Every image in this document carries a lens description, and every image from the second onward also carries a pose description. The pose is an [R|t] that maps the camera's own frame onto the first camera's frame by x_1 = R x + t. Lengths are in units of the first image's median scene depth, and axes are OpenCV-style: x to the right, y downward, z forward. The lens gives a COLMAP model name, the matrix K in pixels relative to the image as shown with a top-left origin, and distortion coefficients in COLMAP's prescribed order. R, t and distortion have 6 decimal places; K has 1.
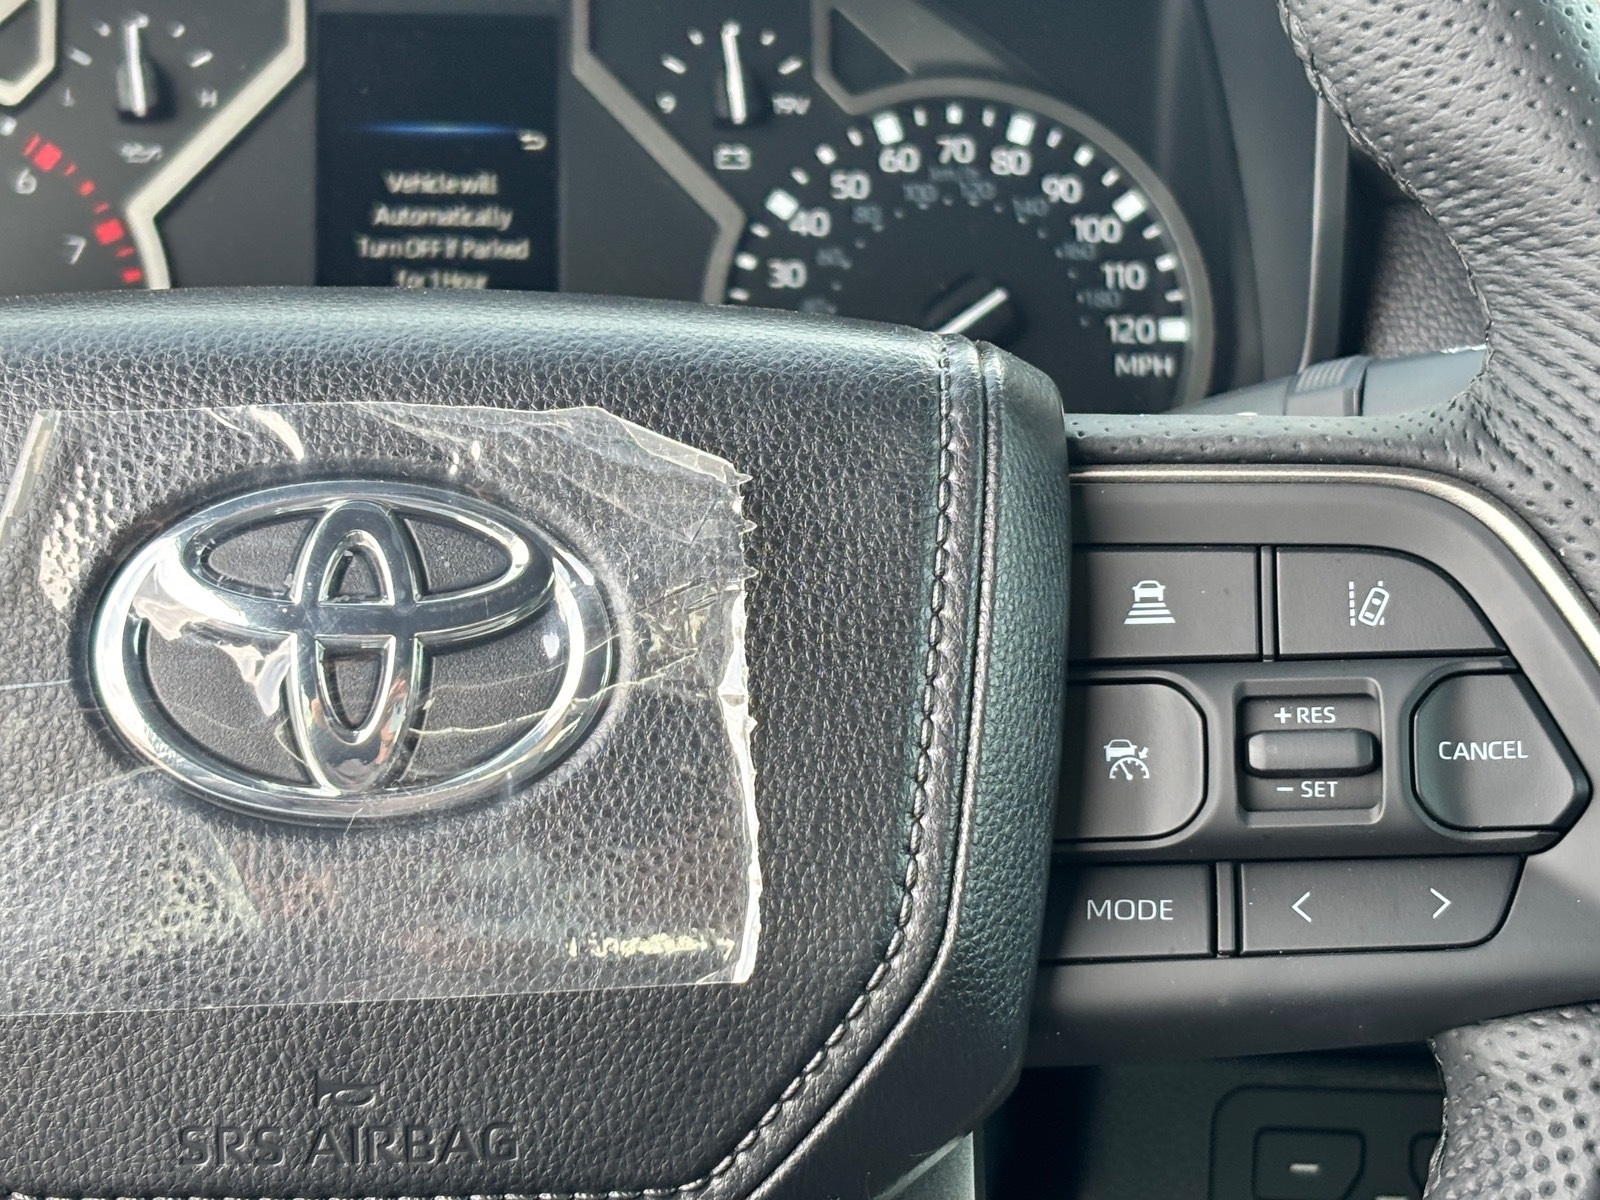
lens RADIAL K [[3220.7, 0, 846.8], [0, 3220.7, 600.0], [0, 0, 1]] dist [0.308309, -1.440960]
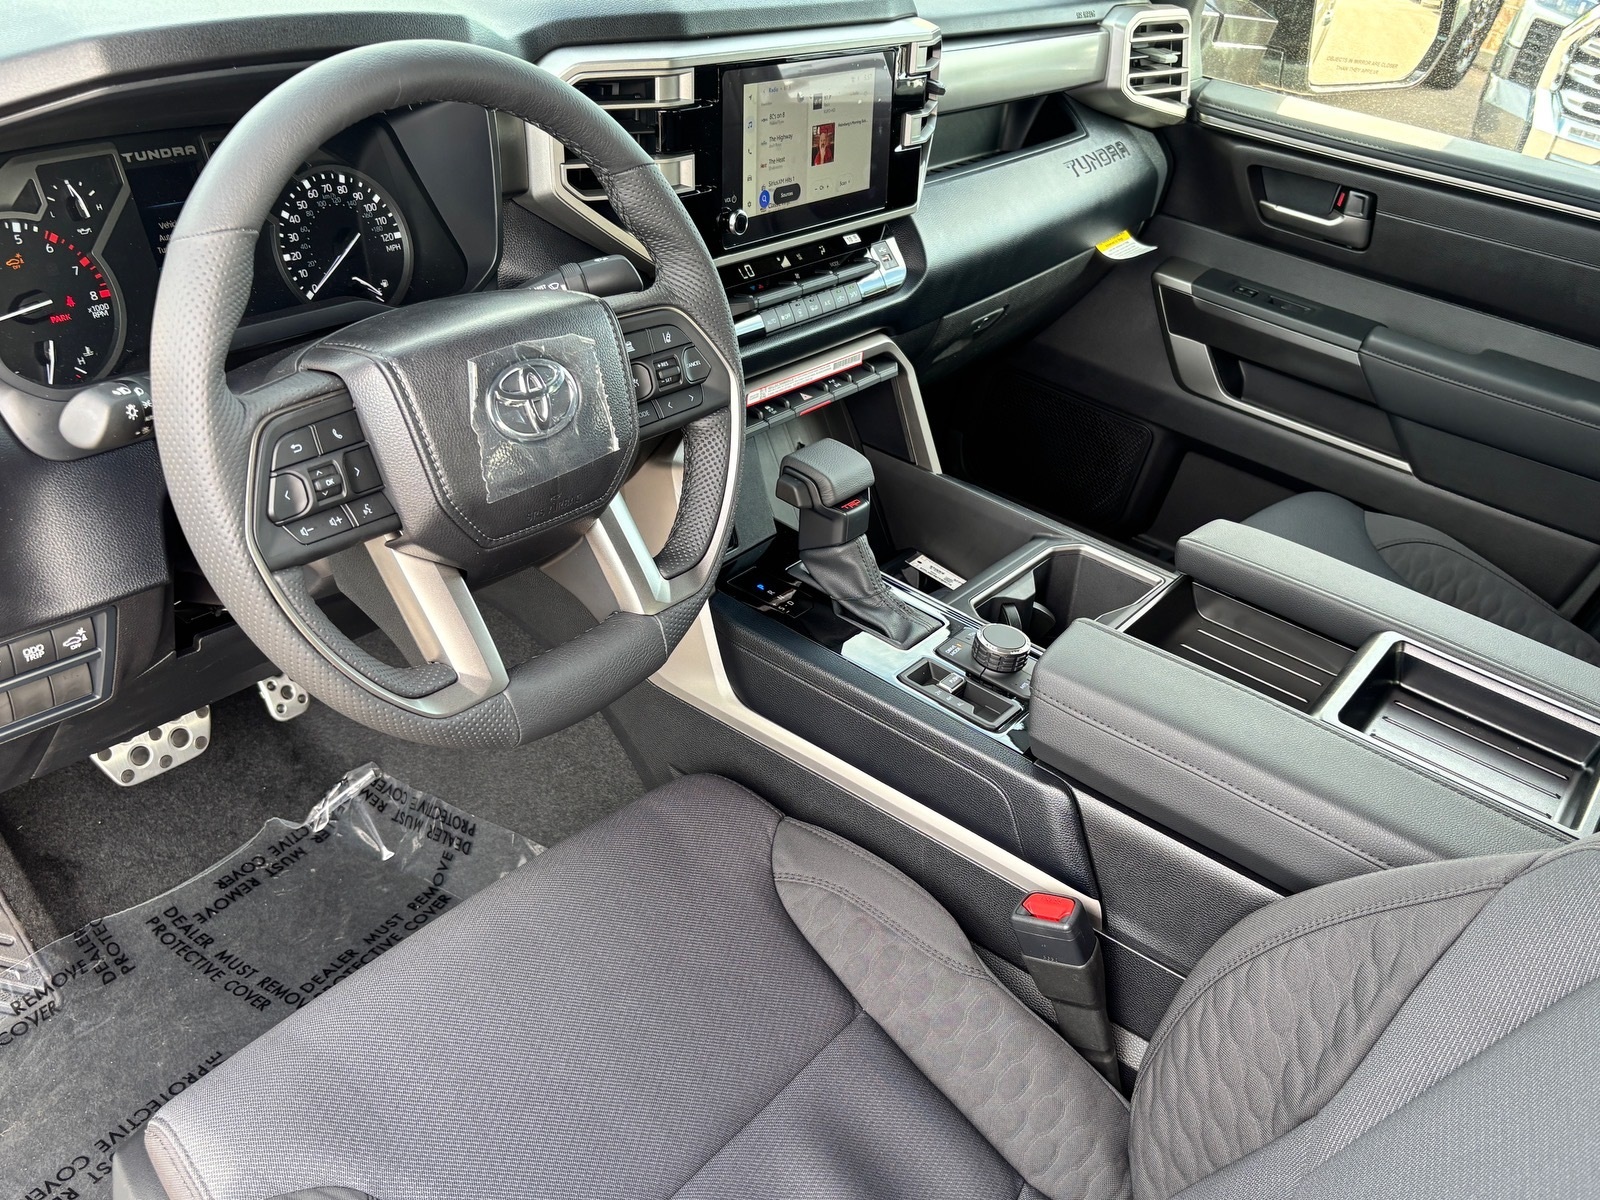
lens RADIAL K [[1446.0, 0, 800.0], [0, 1446.0, 600.0], [0, 0, 1]] dist [0.012755, 0.013739]
pose [[0.646137, -0.332149, 0.687157, -1.302840], [0.093948, 0.928103, 0.360275, -0.389725], [-0.757417, -0.168230, 0.630886, -0.530996]]
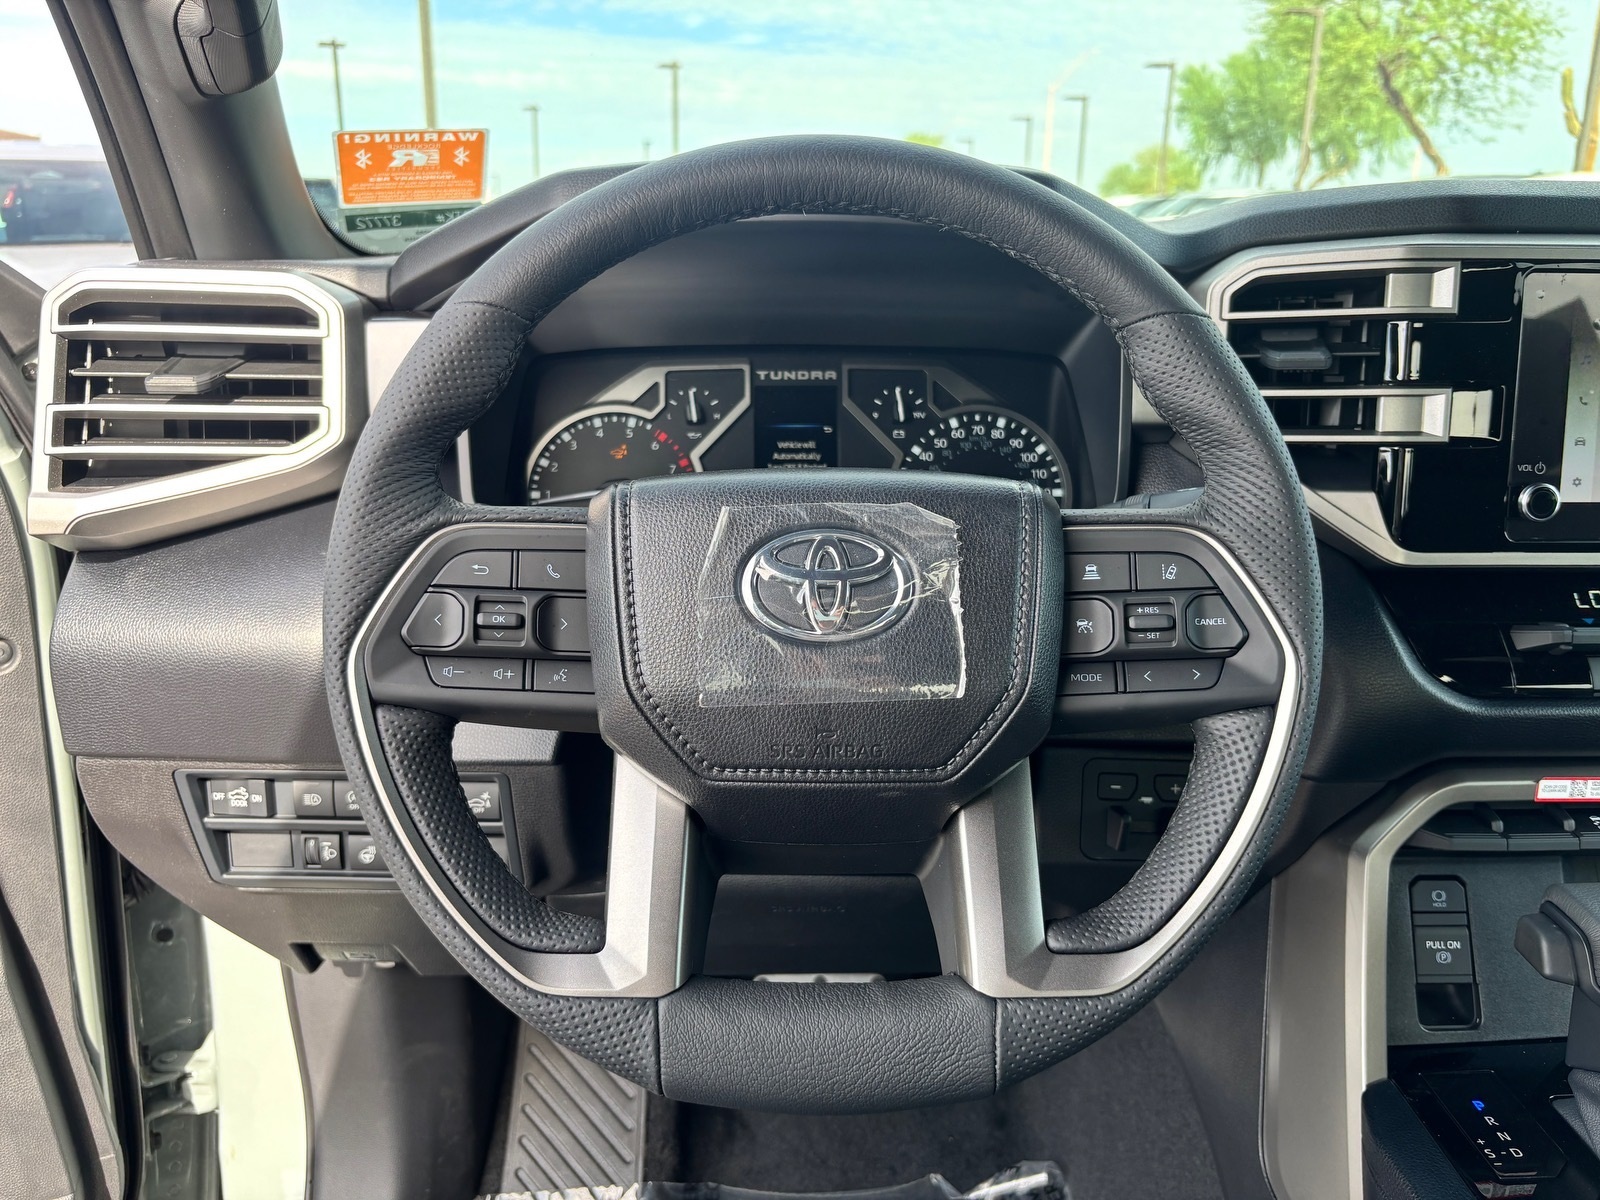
lens RADIAL K [[1209.9, 0, 800.0], [0, 1209.9, 600.0], [0, 0, 1]] dist [0.181374, -0.455160]
pose [[0.998838, -0.003452, -0.048079, -0.118305], [0.002567, 0.999827, -0.018442, 0.047207], [0.048134, 0.018297, 0.998673, -0.106458]]
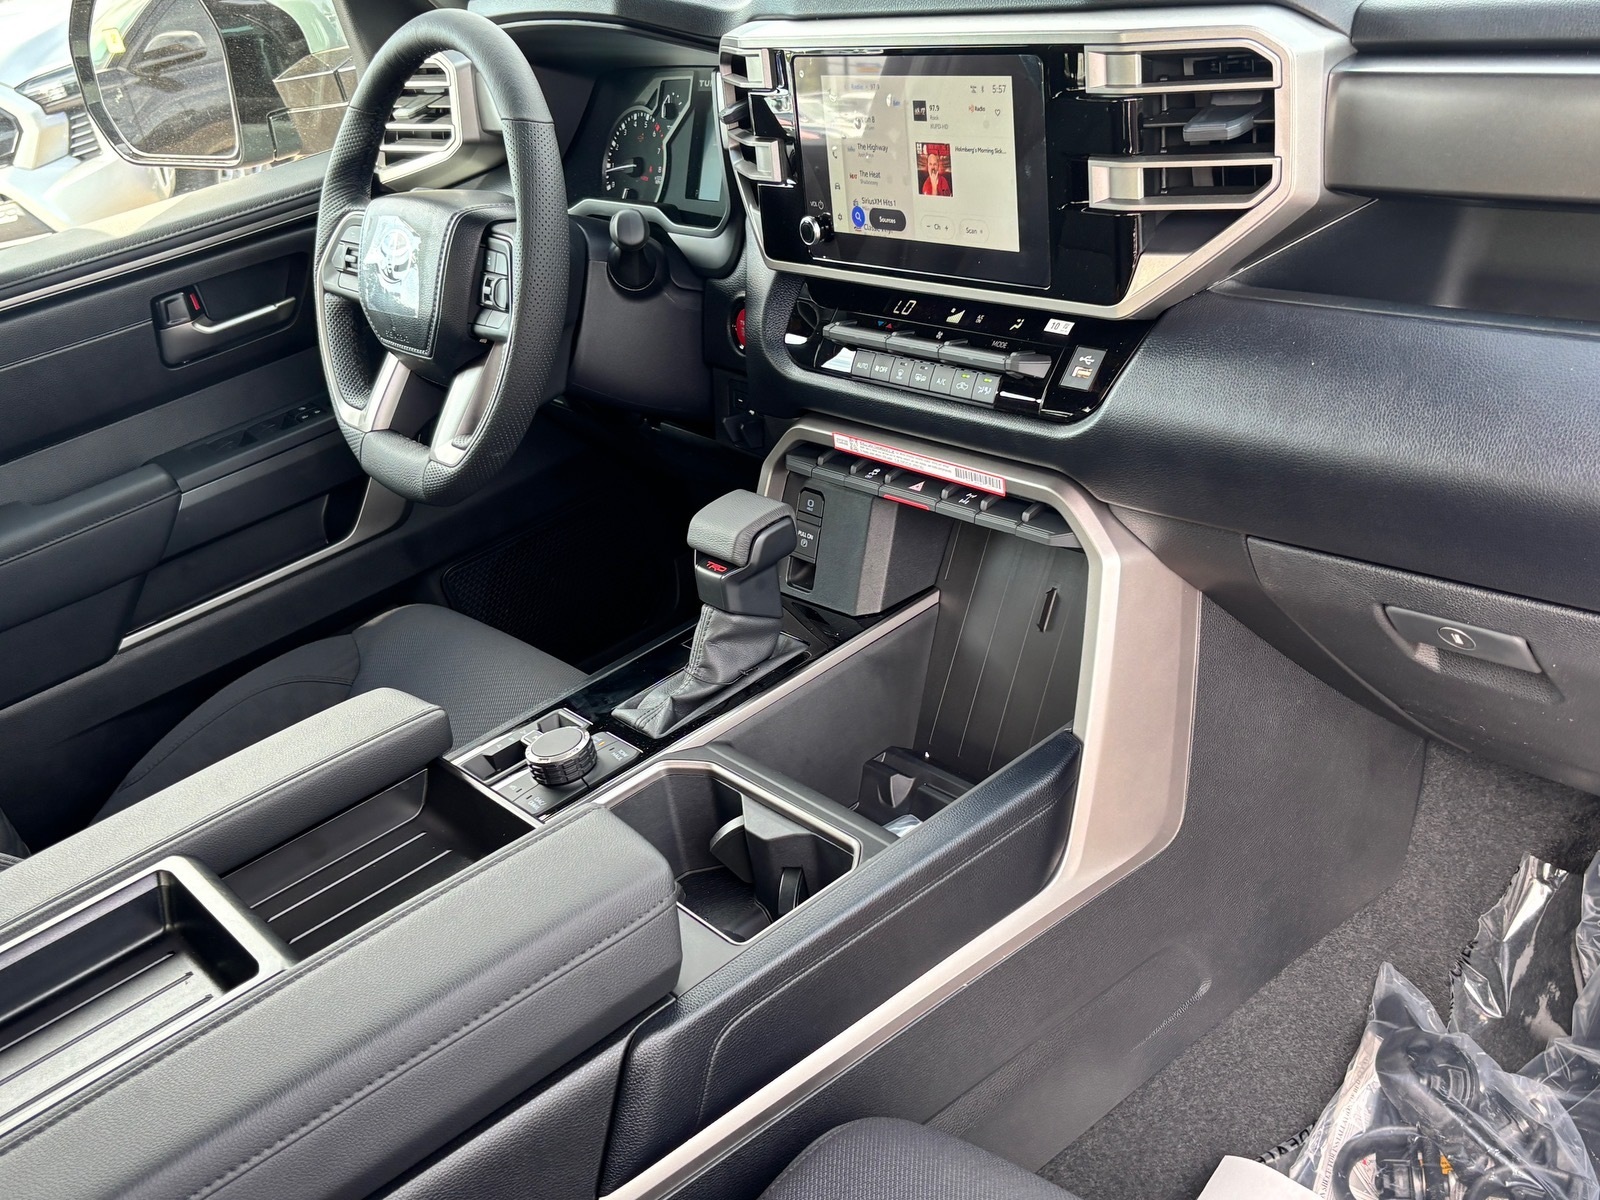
lens RADIAL K [[1652.2, 0, 800.0], [0, 1652.2, 600.0], [0, 0, 1]] dist [0.108175, -0.503871]
pose [[0.556161, 0.247973, -0.793218, 2.879650], [-0.010711, 0.956508, 0.291510, -0.296230], [0.831005, -0.153630, 0.534629, -0.179097]]
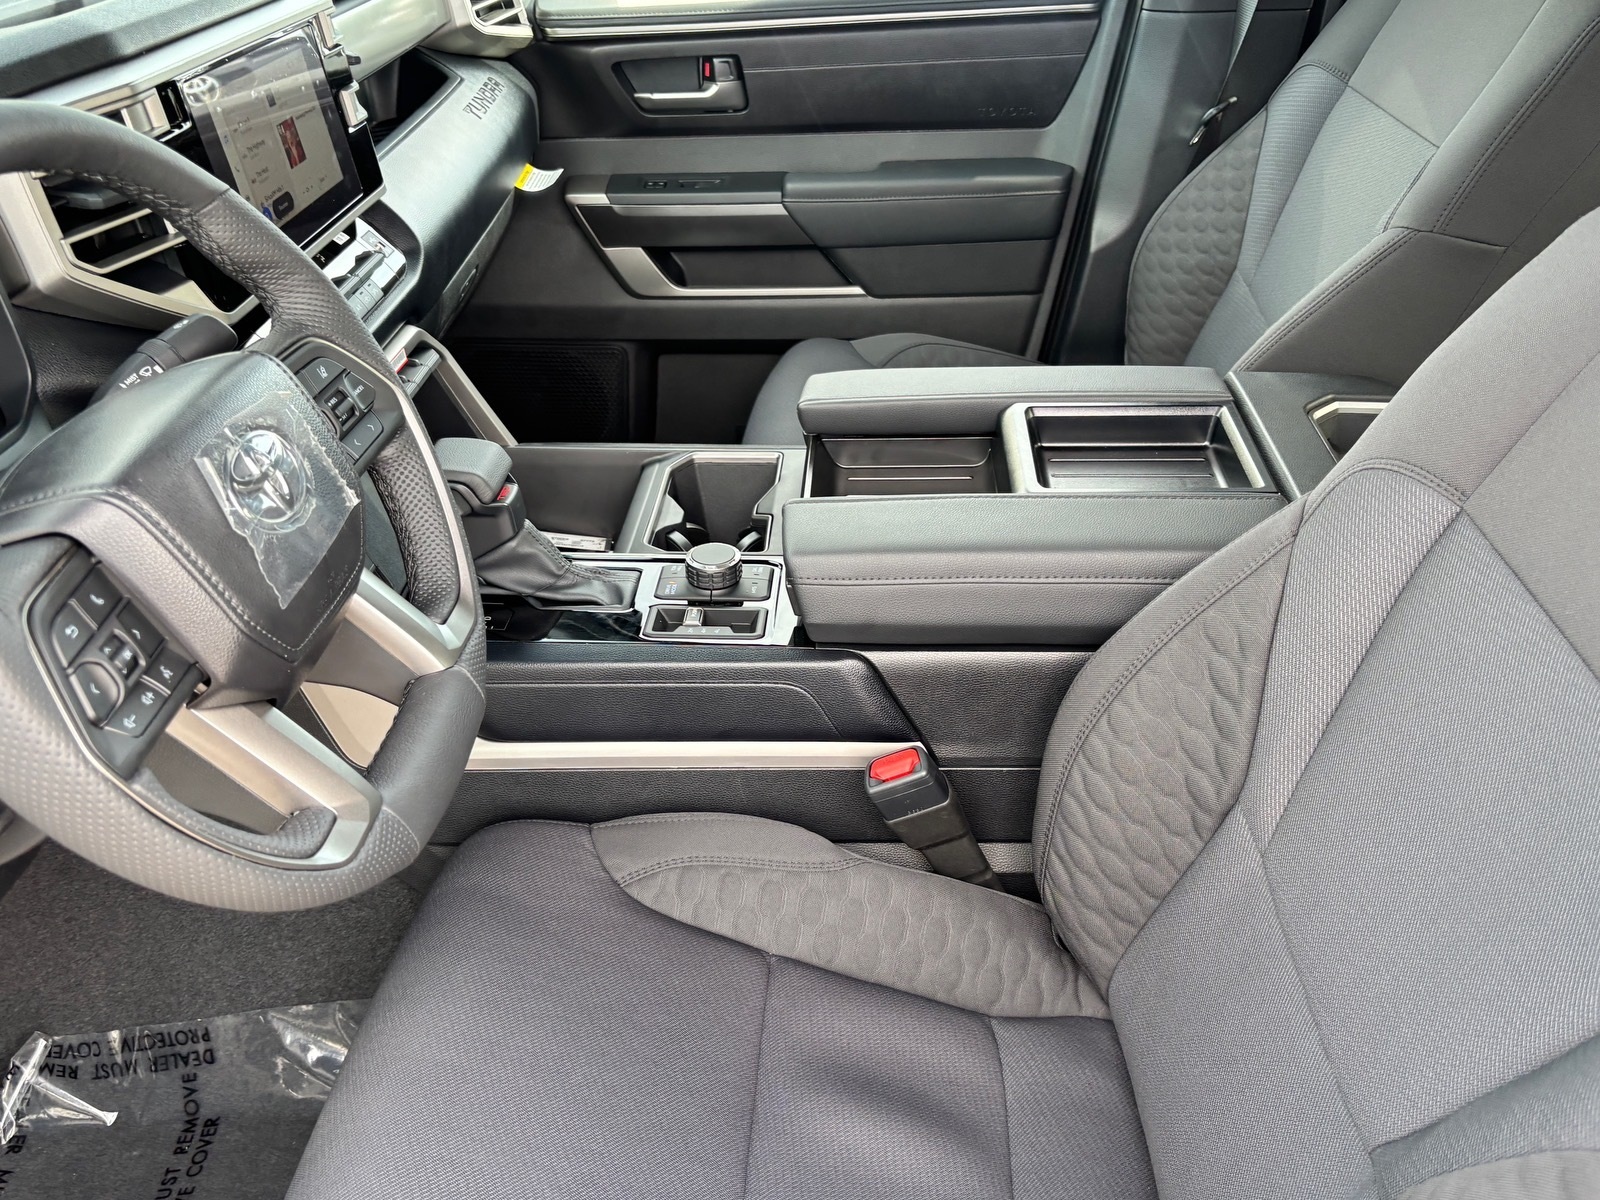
lens RADIAL K [[1446.0, 0, 800.0], [0, 1446.0, 600.0], [0, 0, 1]] dist [0.012755, 0.013739]
pose [[0.137500, -0.526819, 0.838782, -1.462387], [0.322364, 0.824524, 0.465019, -0.425885], [-0.936576, 0.206453, 0.283200, -0.022087]]
